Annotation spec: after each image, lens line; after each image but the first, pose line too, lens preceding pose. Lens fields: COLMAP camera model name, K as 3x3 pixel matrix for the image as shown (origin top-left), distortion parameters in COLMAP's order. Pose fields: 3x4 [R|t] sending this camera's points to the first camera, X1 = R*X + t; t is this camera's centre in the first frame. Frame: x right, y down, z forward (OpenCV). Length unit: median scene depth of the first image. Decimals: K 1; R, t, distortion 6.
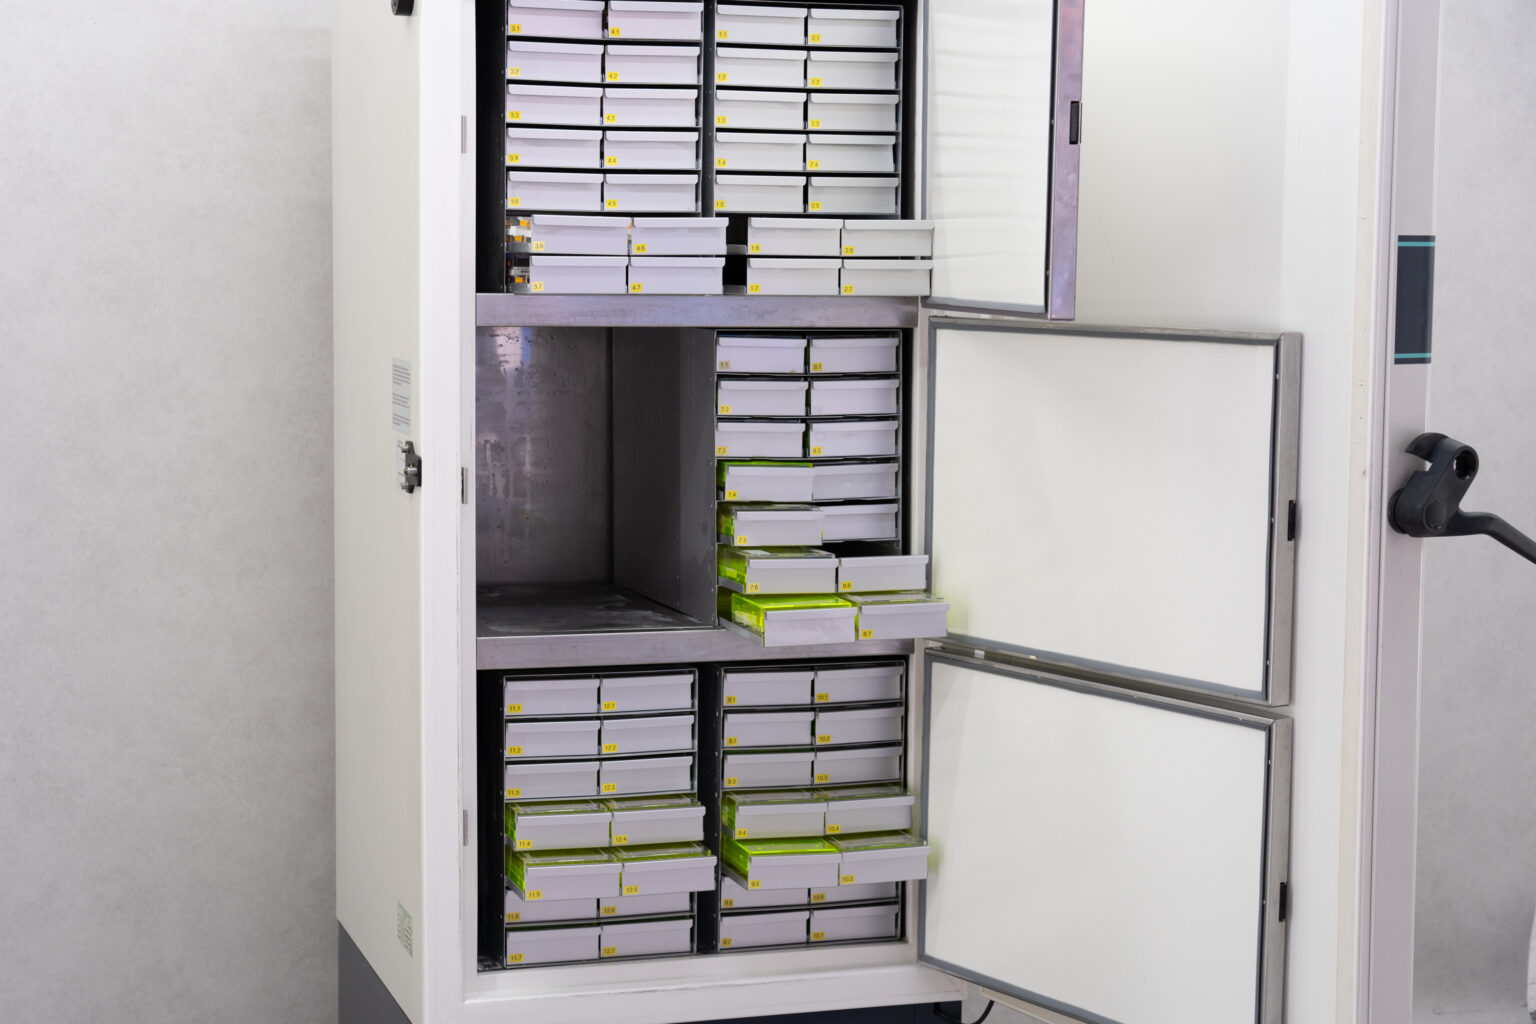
lens RADIAL K [[2622.9, 0, 698.0], [0, 2622.9, 515.7], [0, 0, 1]] dist [-0.144697, 2.110843]
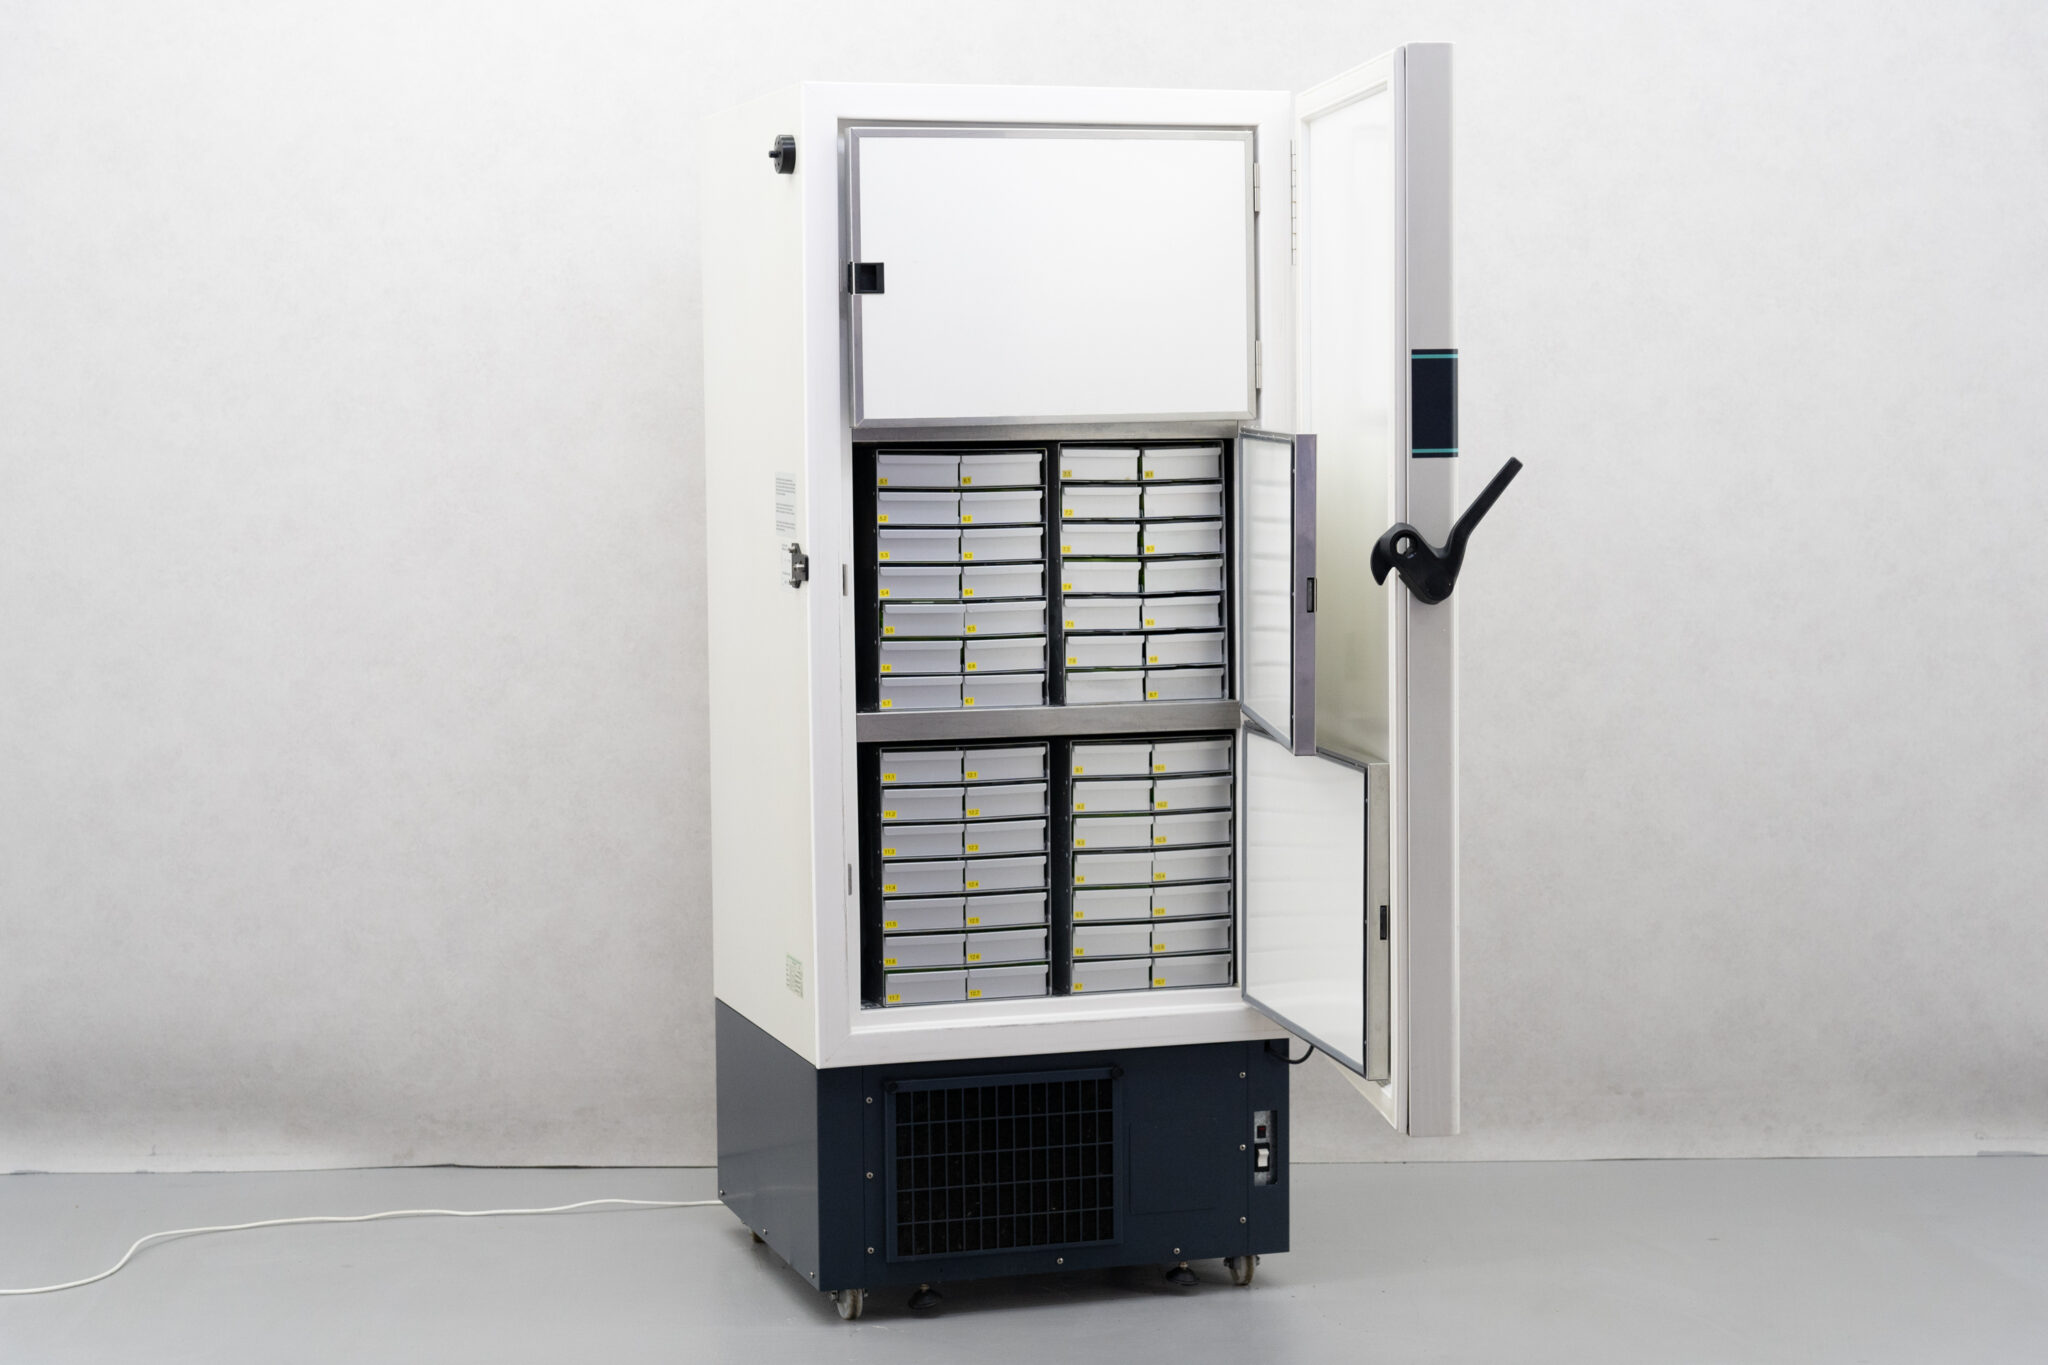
lens RADIAL K [[3556.4, 0, 1024.0], [0, 3556.4, 682.5], [0, 0, 1]] dist [0.004824, 0.042774]
pose [[0.999780, -0.018216, 0.010421, -0.026519], [0.018420, 0.999634, -0.019836, 0.063312], [-0.010055, 0.020024, 0.999749, -0.539597]]
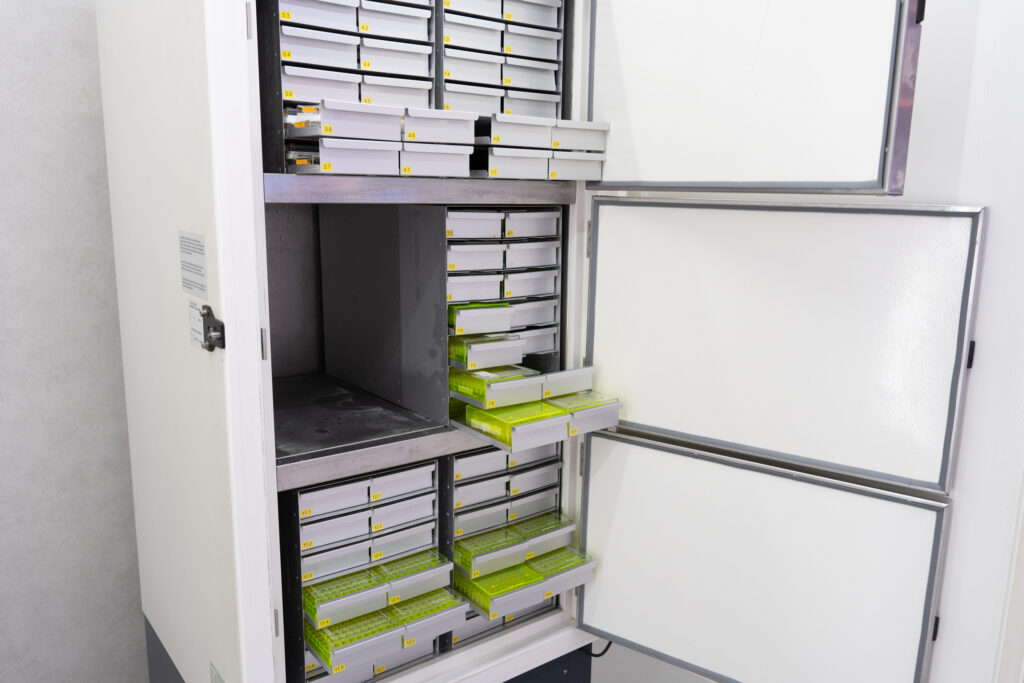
lens RADIAL K [[796.3, 0, 512.0], [0, 796.3, 341.5], [0, 0, 1]] dist [-0.005977, -0.013025]
pose [[0.937709, -0.059769, 0.342241, -0.101540], [0.026300, 0.994476, 0.101617, -0.043097], [-0.346424, -0.086287, 0.934101, 0.610739]]
